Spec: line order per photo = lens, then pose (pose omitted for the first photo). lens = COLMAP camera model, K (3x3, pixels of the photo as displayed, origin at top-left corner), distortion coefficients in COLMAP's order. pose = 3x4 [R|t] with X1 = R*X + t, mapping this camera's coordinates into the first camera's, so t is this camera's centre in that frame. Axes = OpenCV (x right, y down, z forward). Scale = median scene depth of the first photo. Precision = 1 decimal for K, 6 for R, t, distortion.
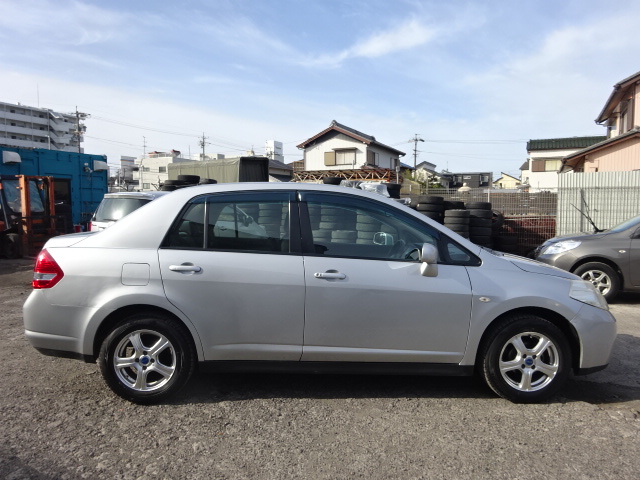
lens RADIAL K [[465.0, 0, 321.7], [0, 465.0, 241.1], [0, 0, 1]] dist [0.007519, -0.007719]
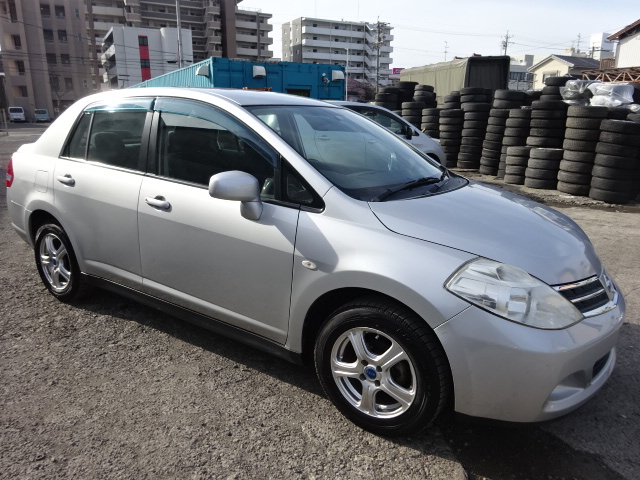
lens RADIAL K [[465.0, 0, 323.0], [0, 465.0, 240.7], [0, 0, 1]] dist [0.007519, -0.007719]
pose [[0.814153, 0.153013, -0.560126, 0.140057], [-0.045784, 0.978567, 0.200772, -0.007639], [0.578842, -0.137815, 0.803710, 0.094148]]
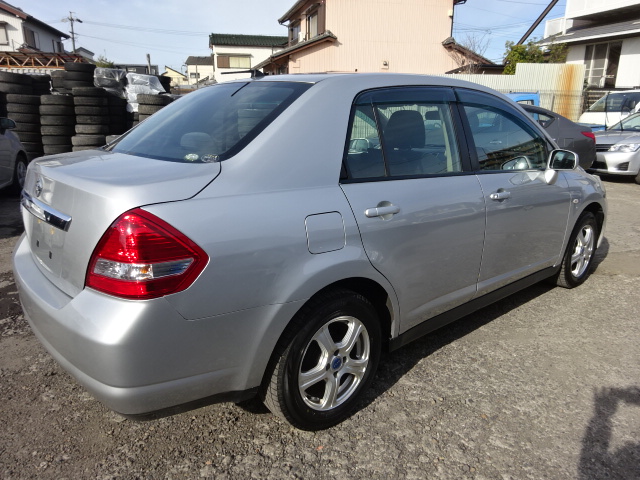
lens RADIAL K [[465.0, 0, 321.5], [0, 465.0, 237.4], [0, 0, 1]] dist [0.007519, -0.007719]
pose [[0.772302, -0.170327, 0.611995, -0.143321], [0.040498, 0.974626, 0.220145, -0.009555], [-0.633963, -0.145234, 0.759604, 0.105944]]
